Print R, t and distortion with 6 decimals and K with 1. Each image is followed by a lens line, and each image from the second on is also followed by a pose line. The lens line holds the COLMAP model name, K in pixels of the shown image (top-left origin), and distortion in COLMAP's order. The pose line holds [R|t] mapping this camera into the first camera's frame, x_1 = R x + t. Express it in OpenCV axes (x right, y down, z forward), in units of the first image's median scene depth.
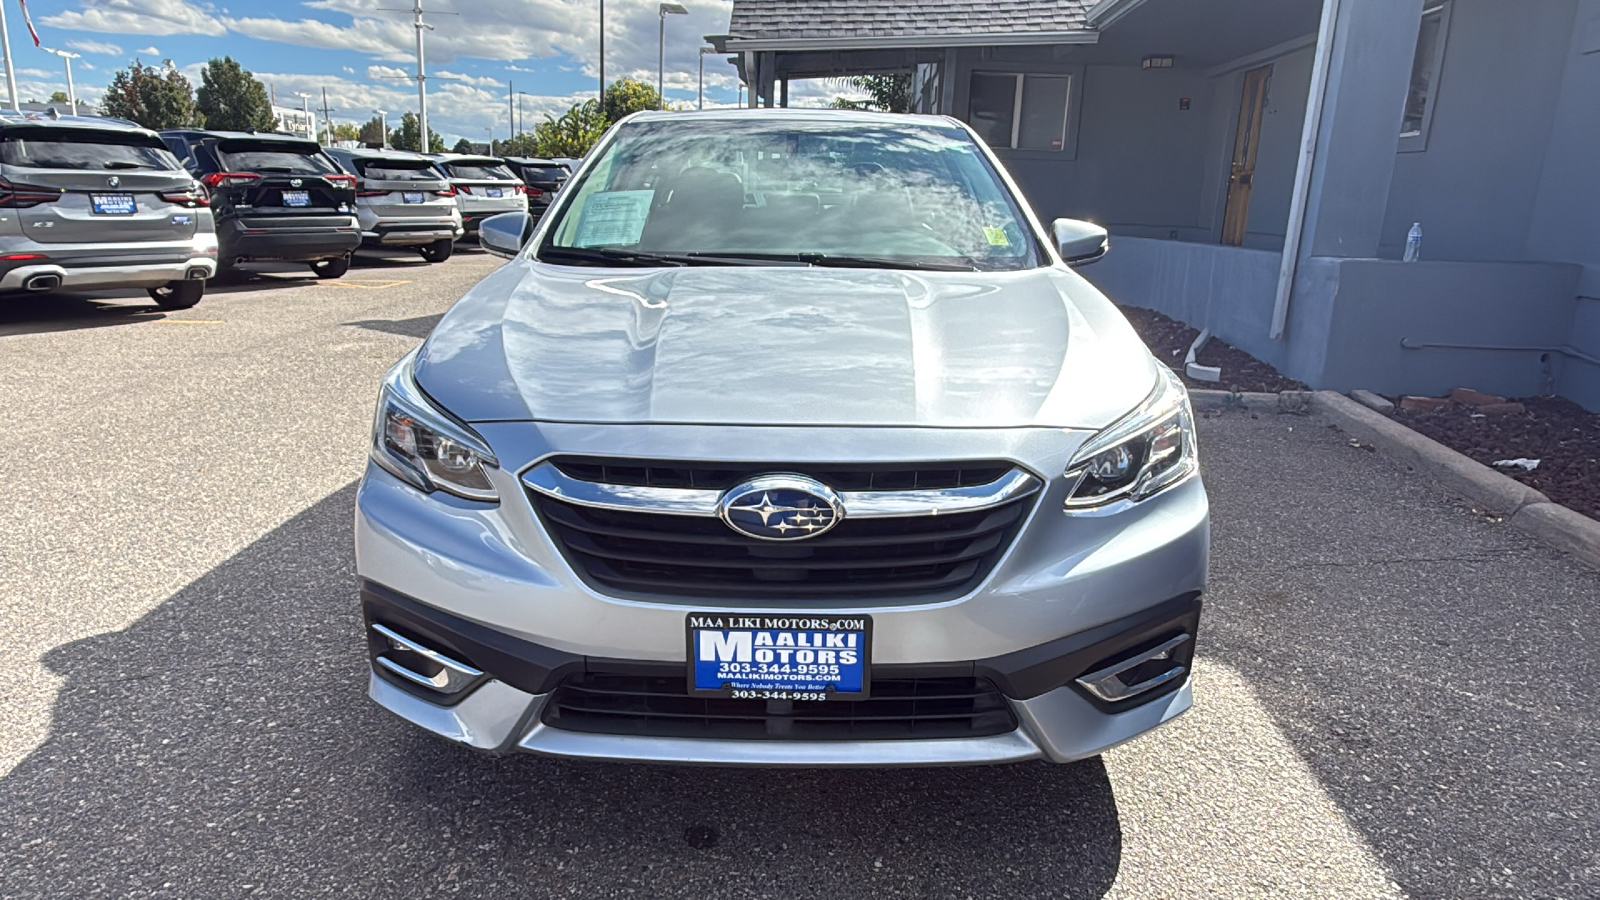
lens RADIAL K [[995.7, 0, 804.7], [0, 995.7, 453.4], [0, 0, 1]] dist [-0.002104, 0.001289]
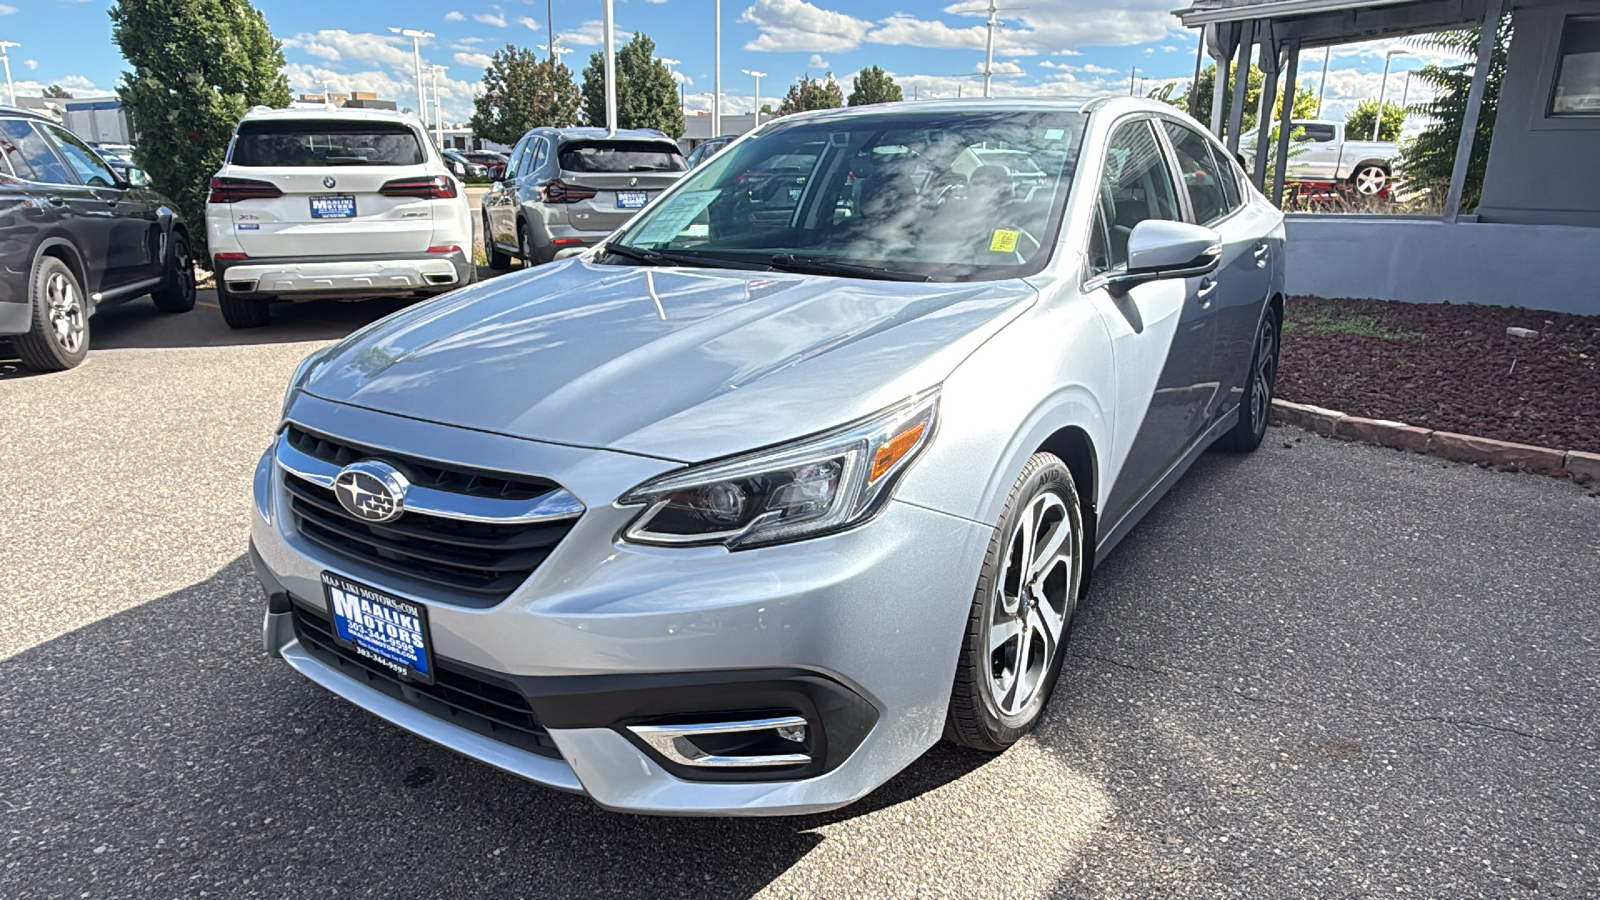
lens RADIAL K [[995.7, 0, 804.7], [0, 995.7, 453.4], [0, 0, 1]] dist [-0.002104, 0.001289]
pose [[0.832280, 0.130851, -0.538691, 0.603091], [-0.124797, 0.991025, 0.047913, -0.062026], [0.540125, 0.027350, 0.841140, 0.208684]]
